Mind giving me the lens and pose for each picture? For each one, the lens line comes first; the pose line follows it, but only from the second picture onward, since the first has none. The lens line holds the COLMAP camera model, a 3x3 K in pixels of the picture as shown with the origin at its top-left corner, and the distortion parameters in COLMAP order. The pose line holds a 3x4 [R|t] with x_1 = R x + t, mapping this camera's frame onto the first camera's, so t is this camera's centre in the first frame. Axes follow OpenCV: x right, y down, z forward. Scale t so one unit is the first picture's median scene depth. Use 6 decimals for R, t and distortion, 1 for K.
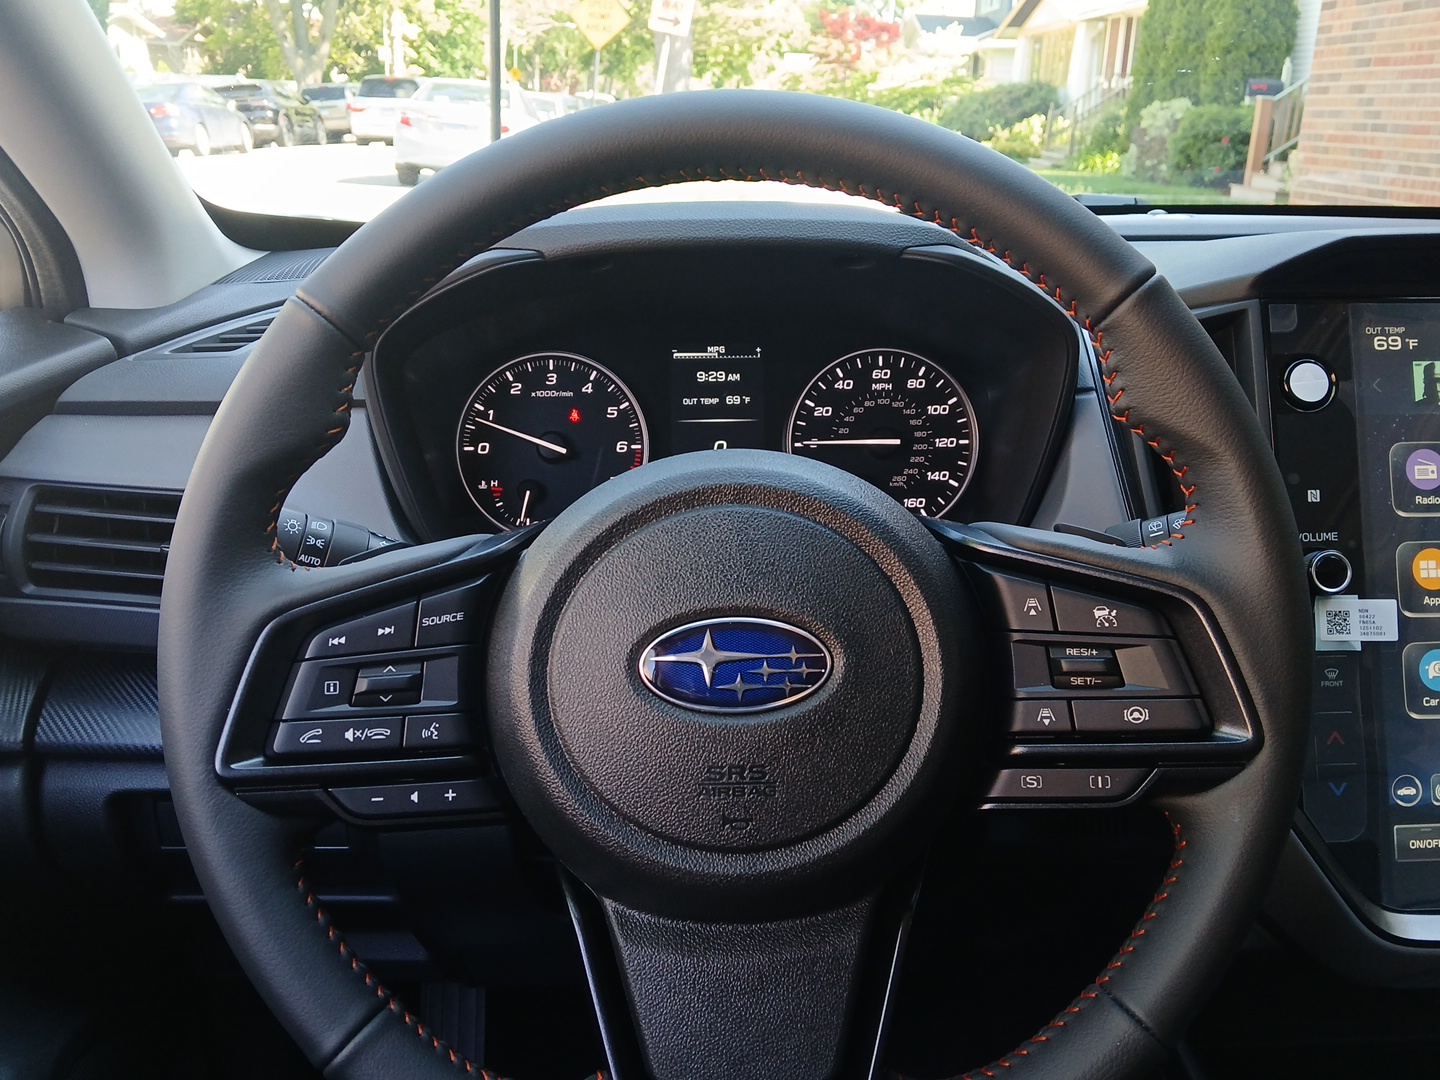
lens RADIAL K [[1151.0, 0, 720.0], [0, 1151.0, 540.0], [0, 0, 1]] dist [0.105471, -0.177118]
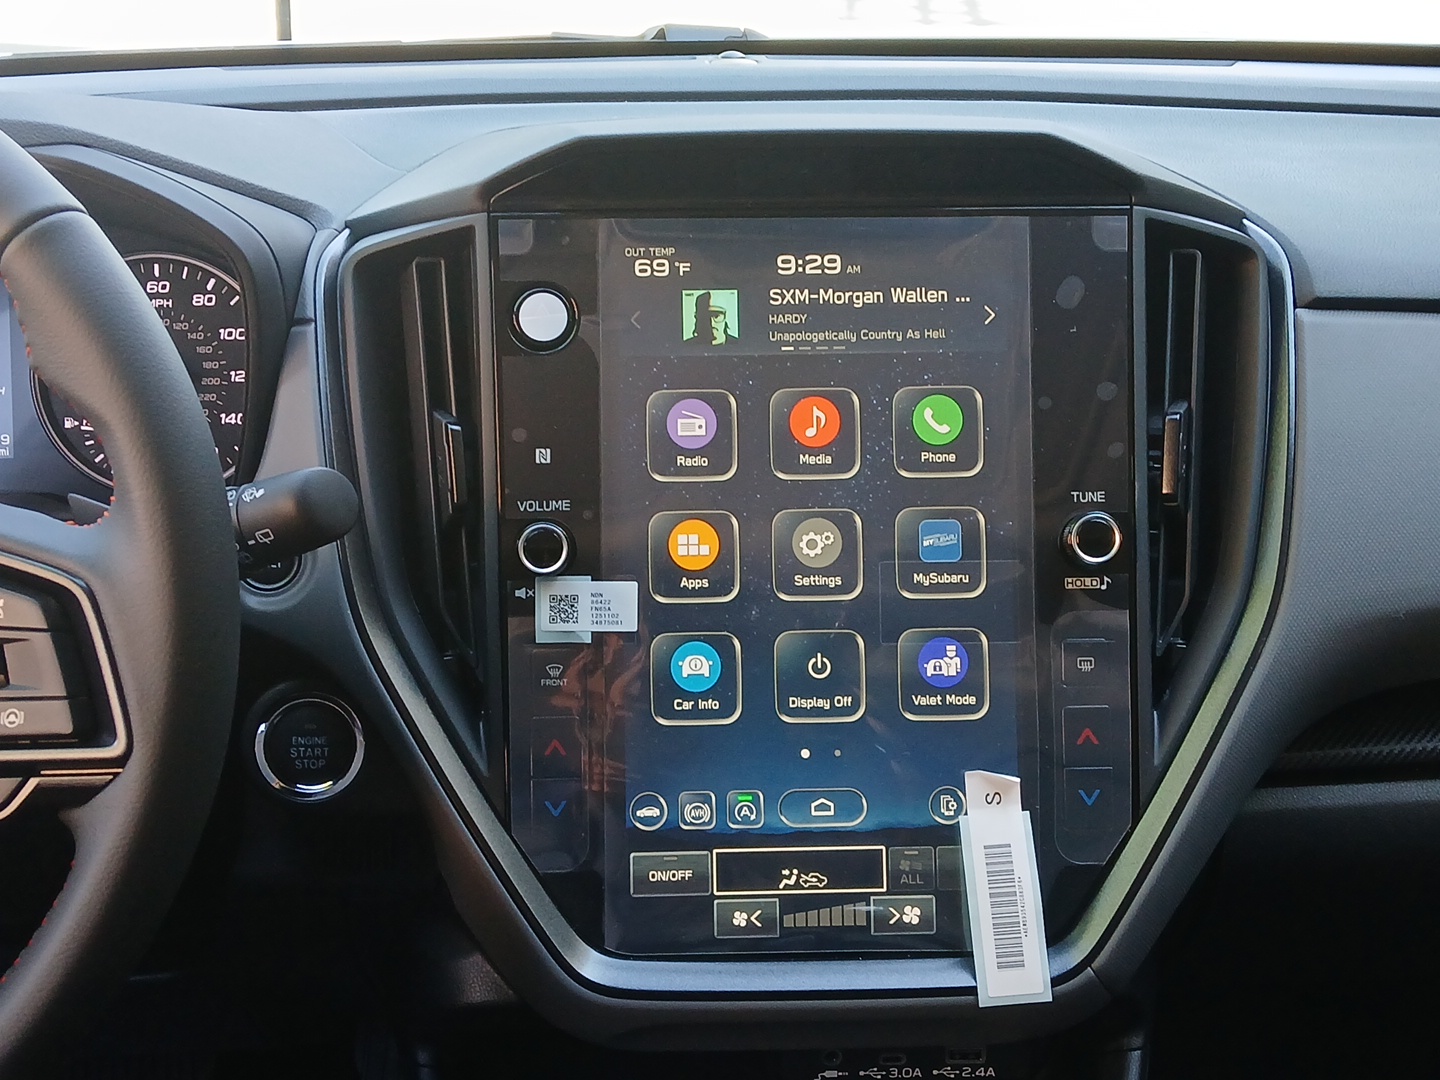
lens RADIAL K [[1753.3, 0, 725.5], [0, 1753.3, 547.7], [0, 0, 1]] dist [0.040224, 0.022990]
pose [[0.999979, 0.006296, -0.001401, 0.527818], [-0.006223, 0.998868, 0.047168, -0.026515], [0.001696, -0.047158, 0.998886, -0.197210]]
